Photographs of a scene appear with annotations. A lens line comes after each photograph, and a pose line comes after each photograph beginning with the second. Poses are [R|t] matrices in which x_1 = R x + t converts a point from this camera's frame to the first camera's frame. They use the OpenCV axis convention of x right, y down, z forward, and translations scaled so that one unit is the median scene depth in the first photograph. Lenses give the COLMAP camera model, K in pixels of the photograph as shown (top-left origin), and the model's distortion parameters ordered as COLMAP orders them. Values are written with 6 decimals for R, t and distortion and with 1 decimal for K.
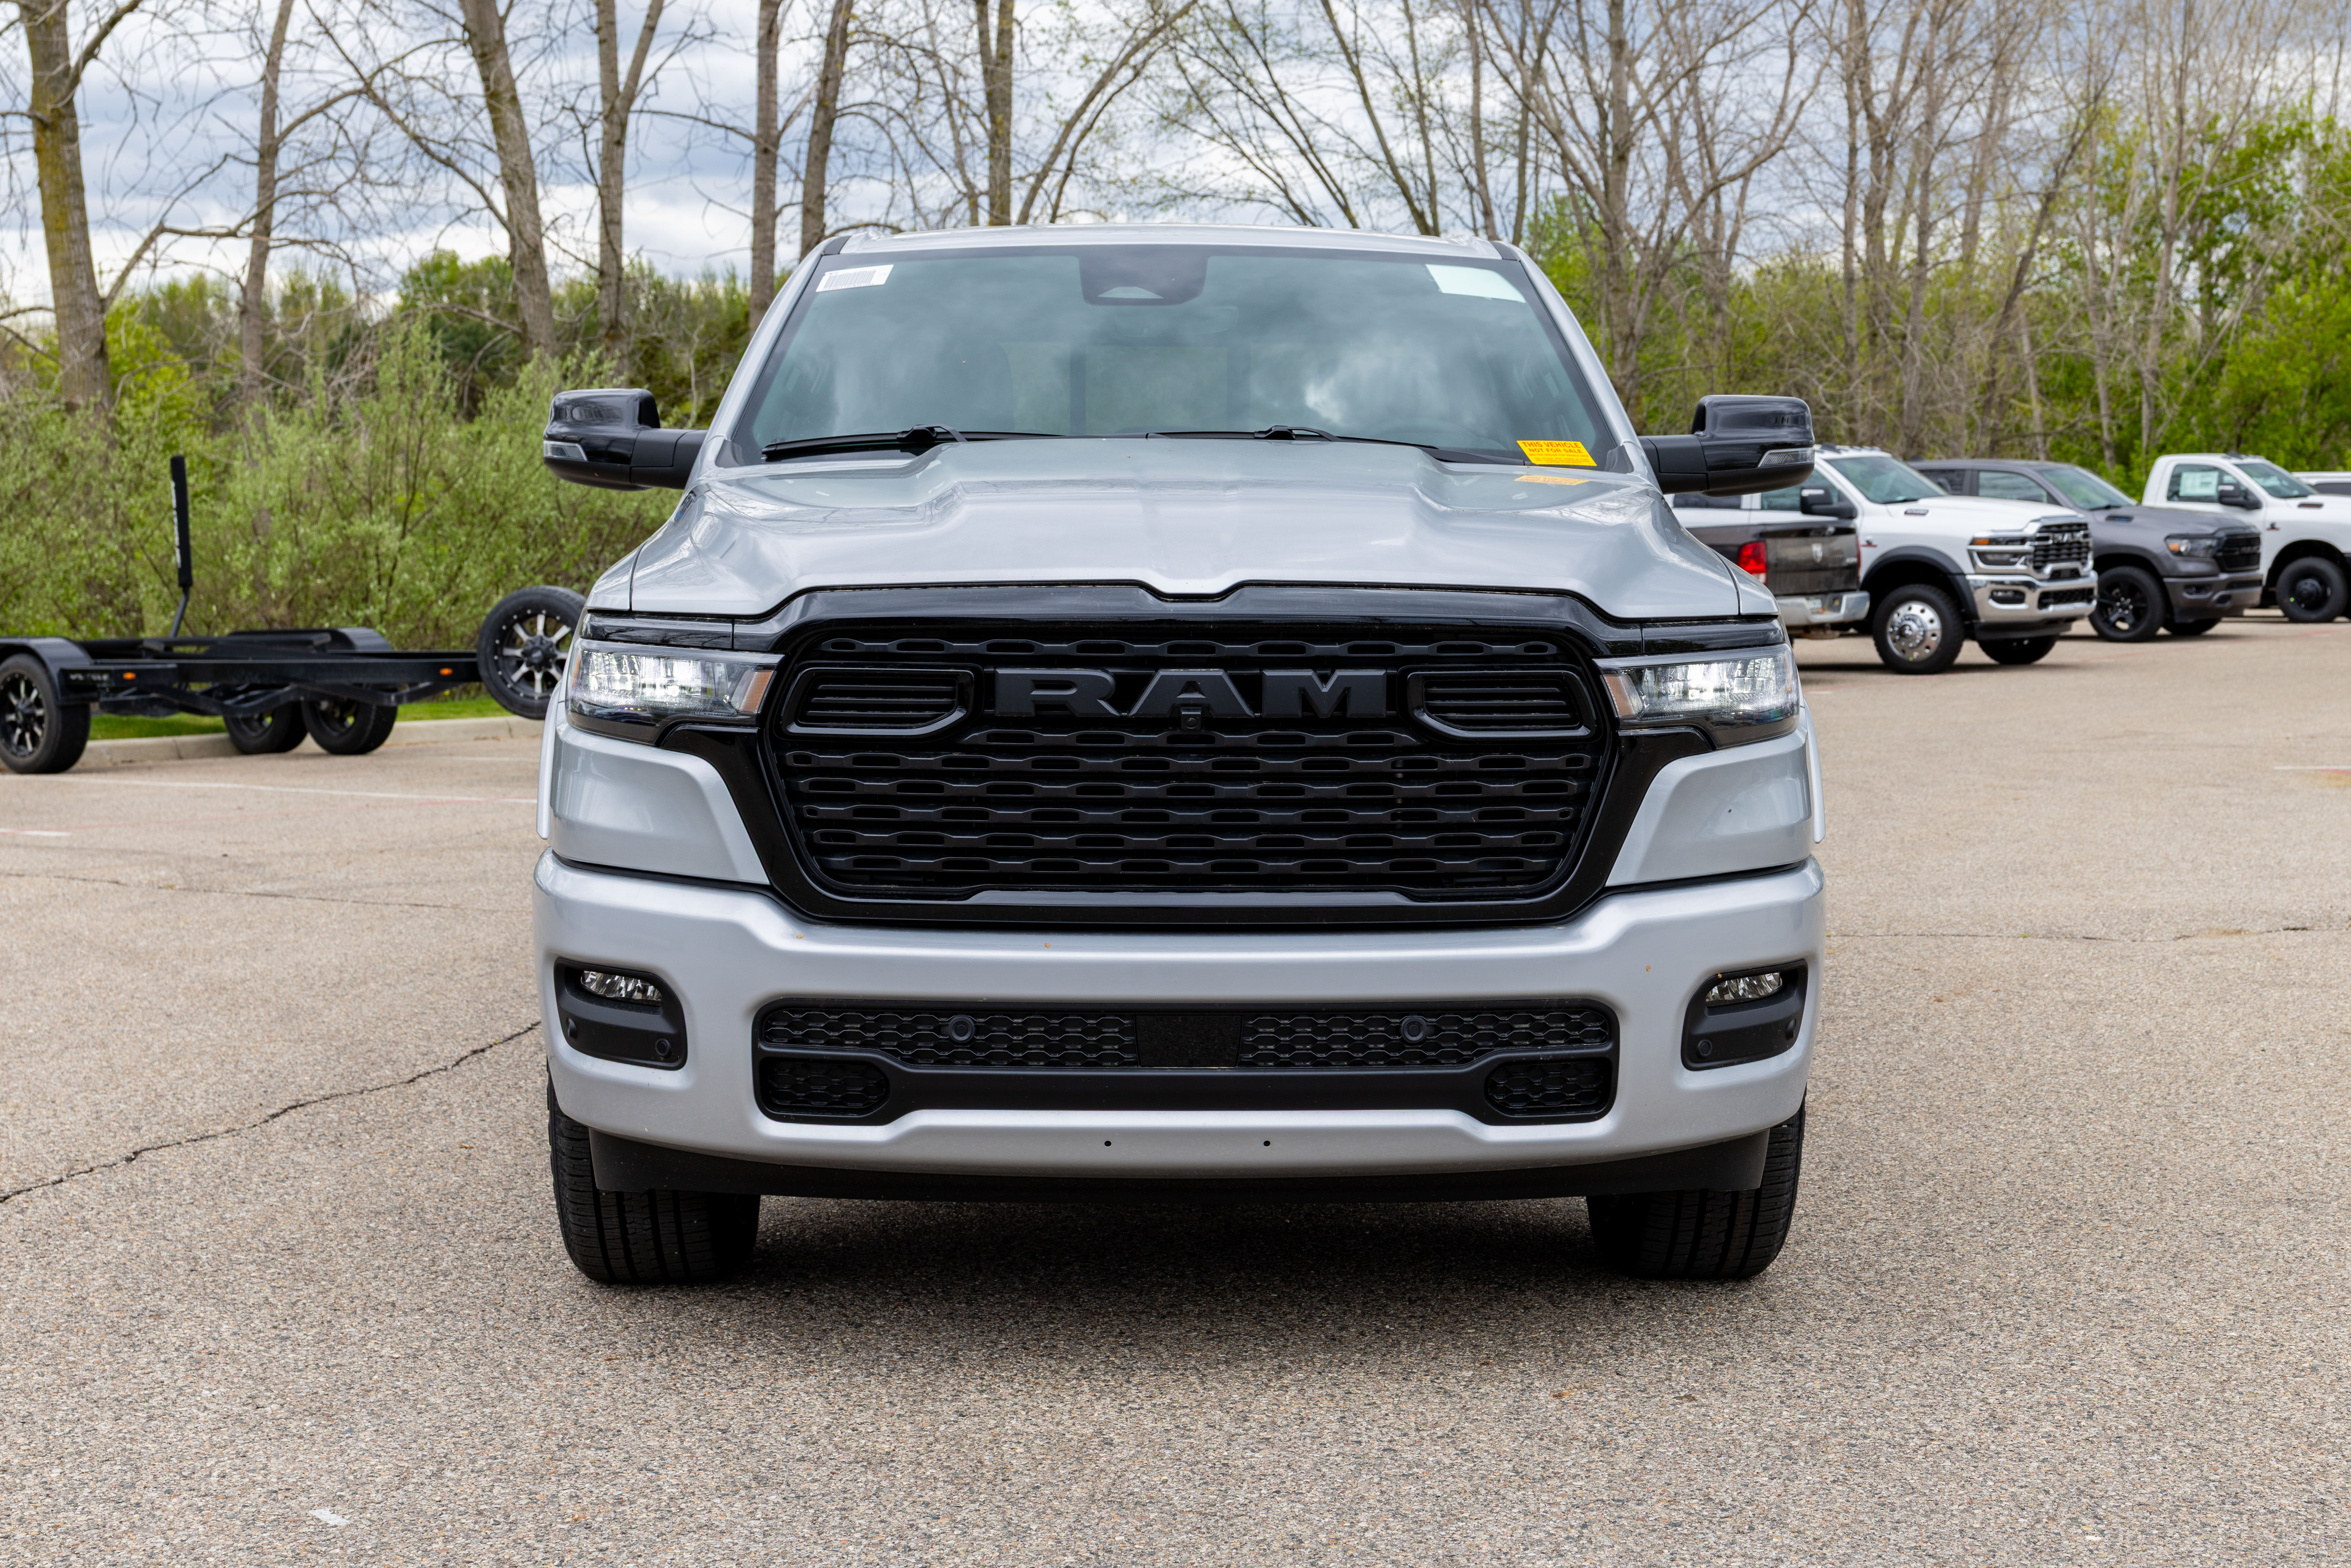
lens RADIAL K [[3312.5, 0, 1249.7], [0, 3312.5, 703.1], [0, 0, 1]] dist [-0.050394, 0.311683]
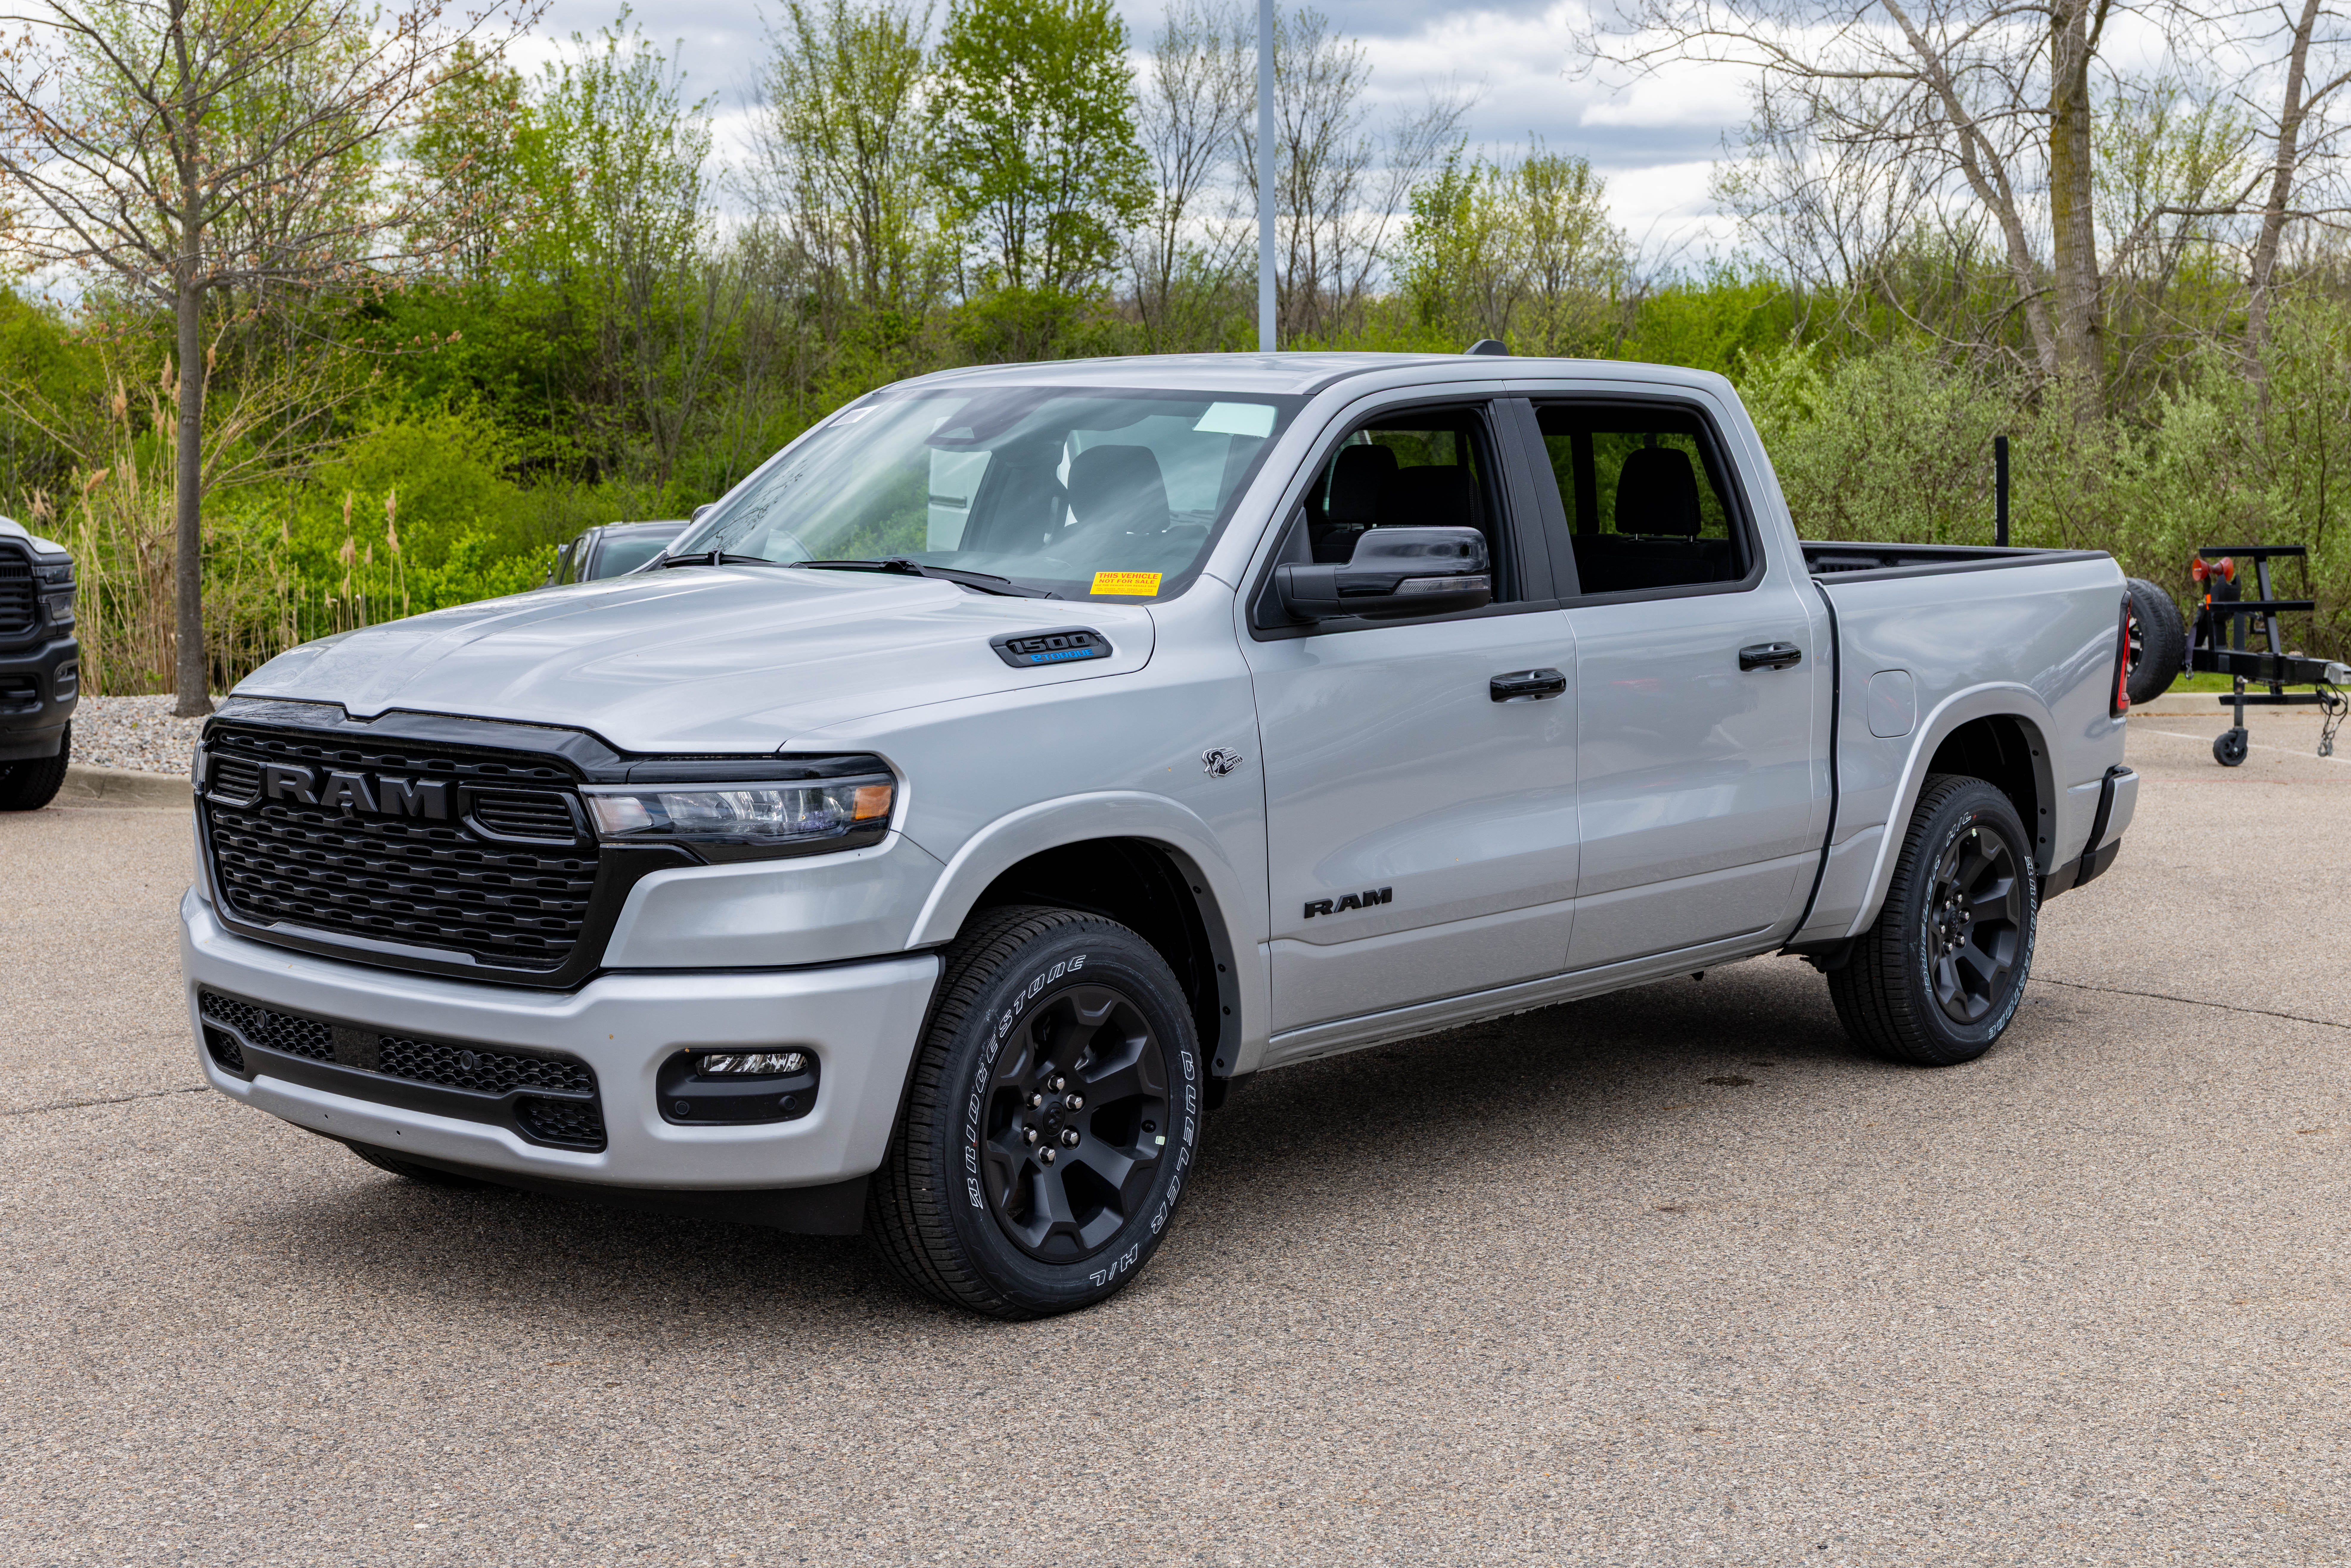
lens RADIAL K [[3312.5, 0, 1249.7], [0, 3312.5, 703.1], [0, 0, 1]] dist [-0.050394, 0.311683]
pose [[0.758071, 0.054765, -0.649868, 1.052987], [-0.042459, 0.998498, 0.034615, -0.093420], [0.650788, 0.001352, 0.759258, 0.205336]]
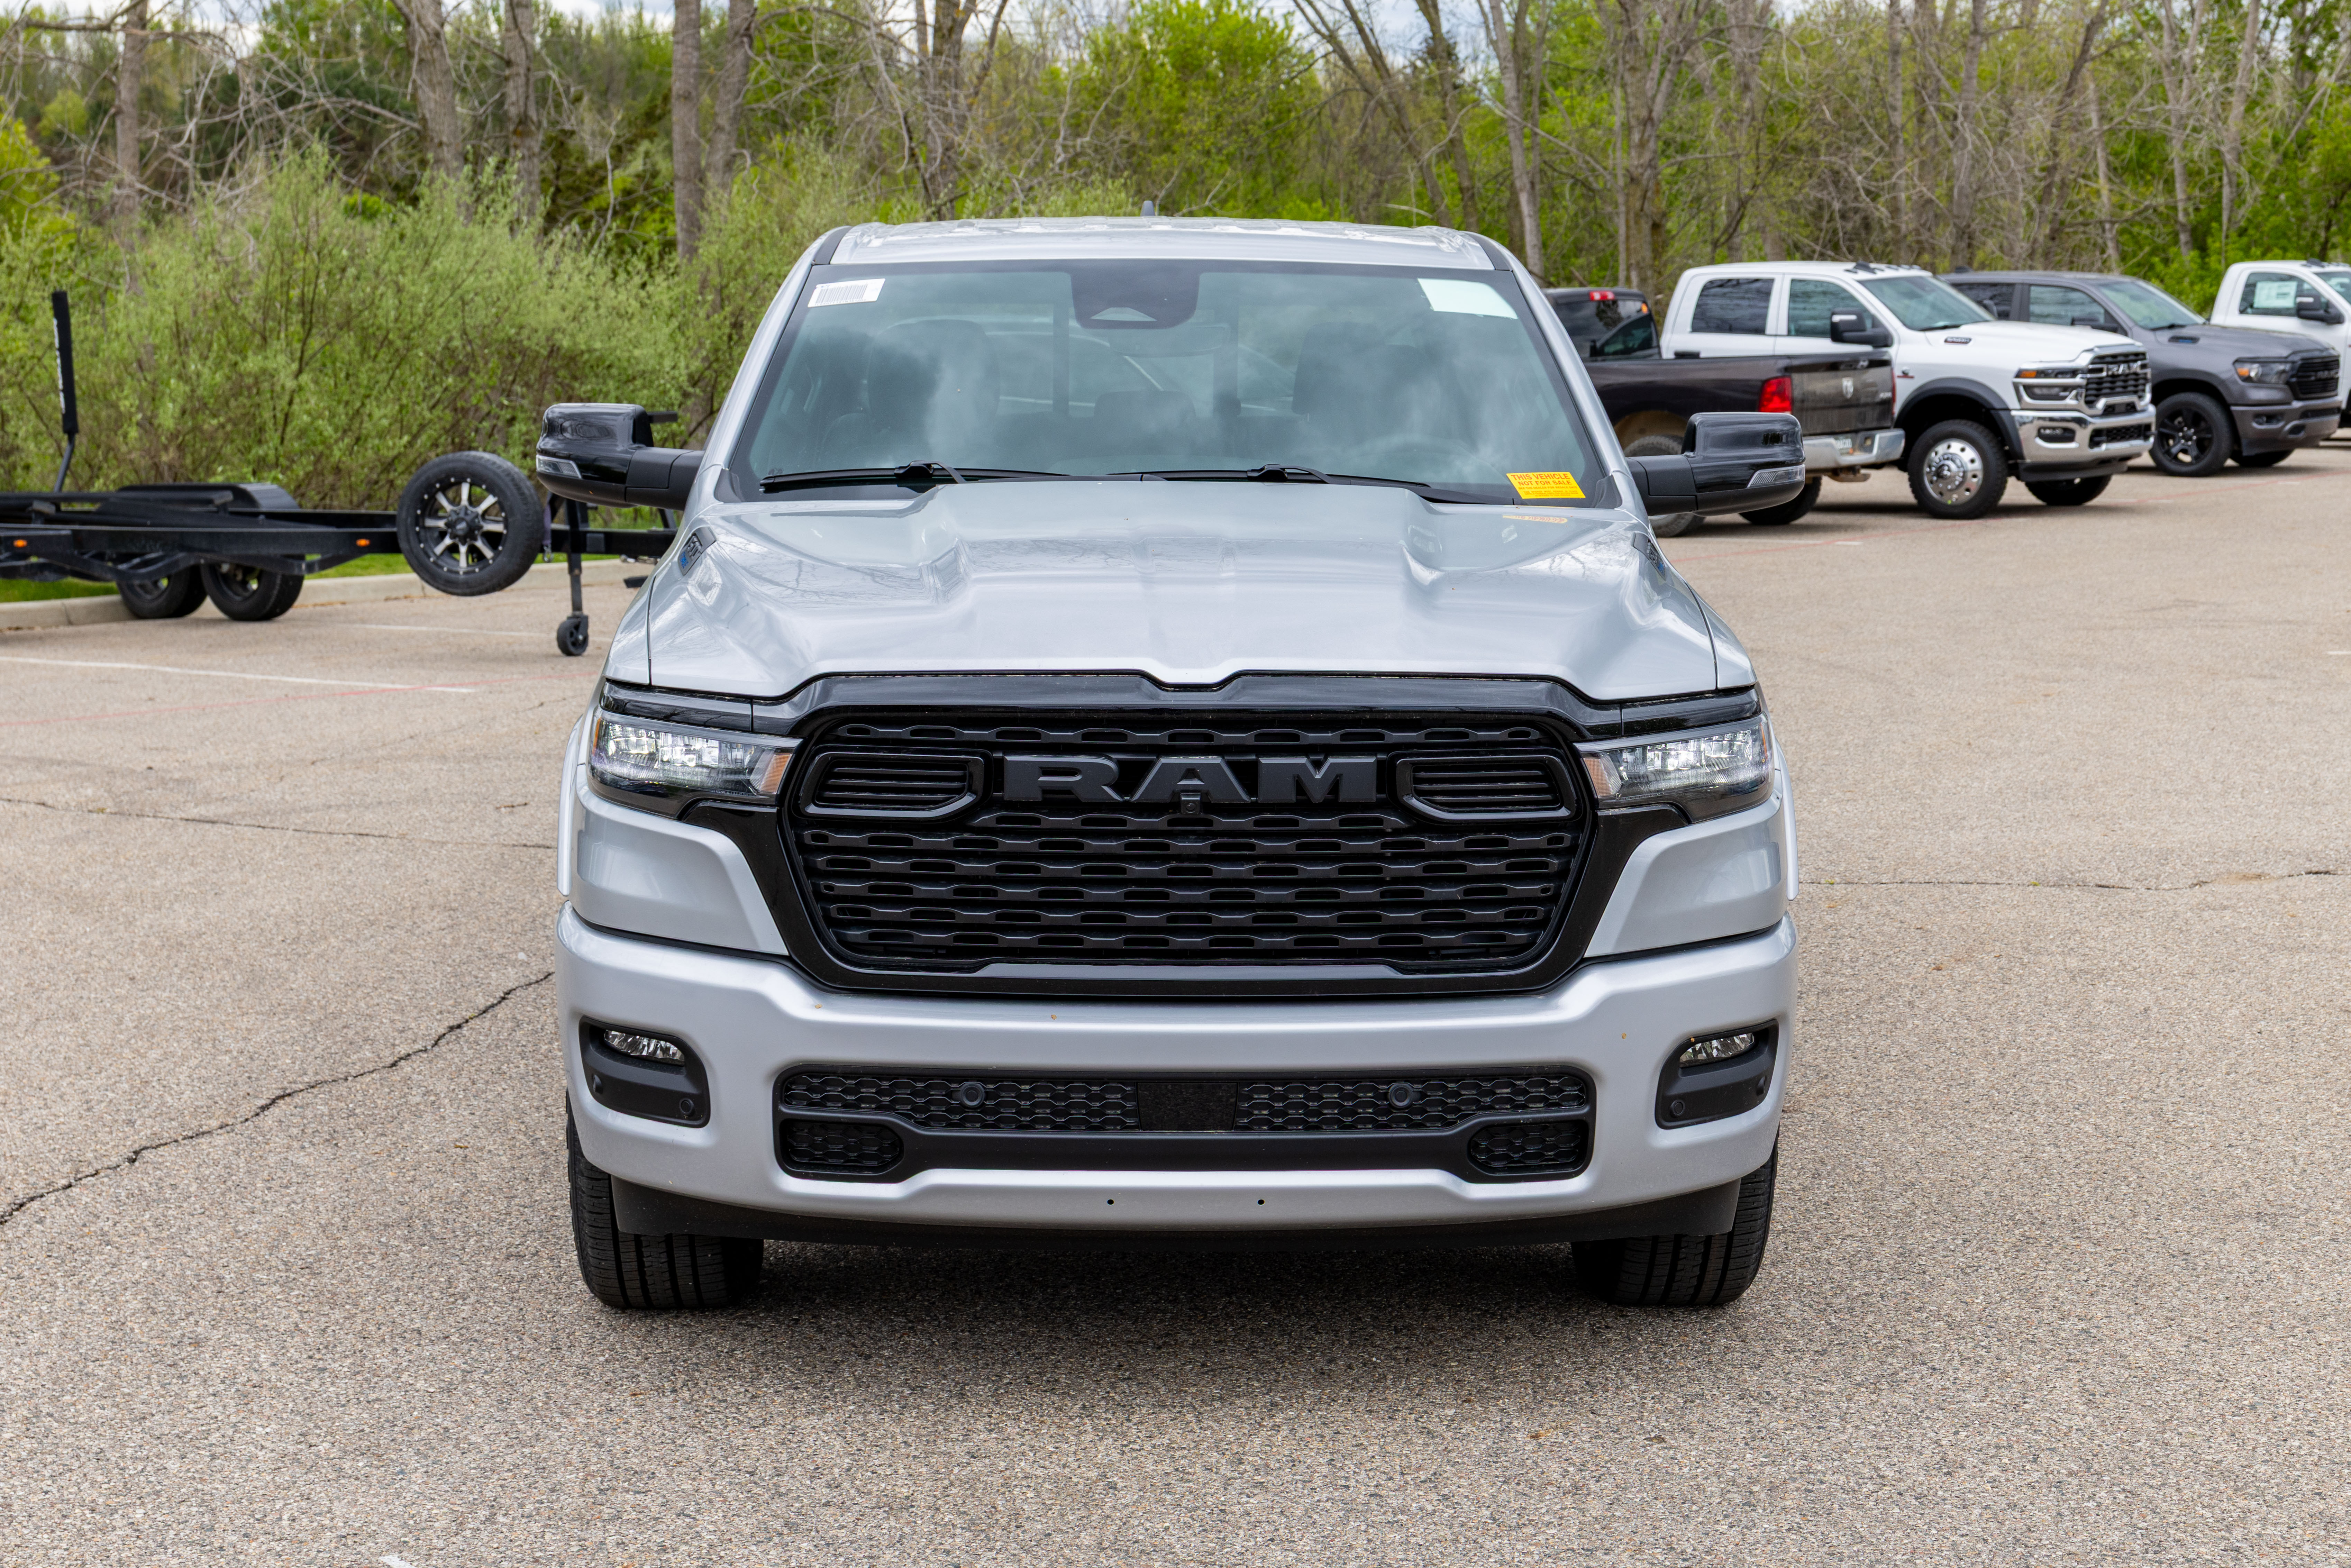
lens RADIAL K [[3661.3, 0, 1222.4], [0, 3661.3, 756.3], [0, 0, 1]] dist [-0.017099, 0.044479]
pose [[0.999997, 0.002639, 0.000002, -0.007056], [-0.002634, 0.997977, 0.063518, -0.078558], [0.000166, -0.063518, 0.997981, -0.148583]]
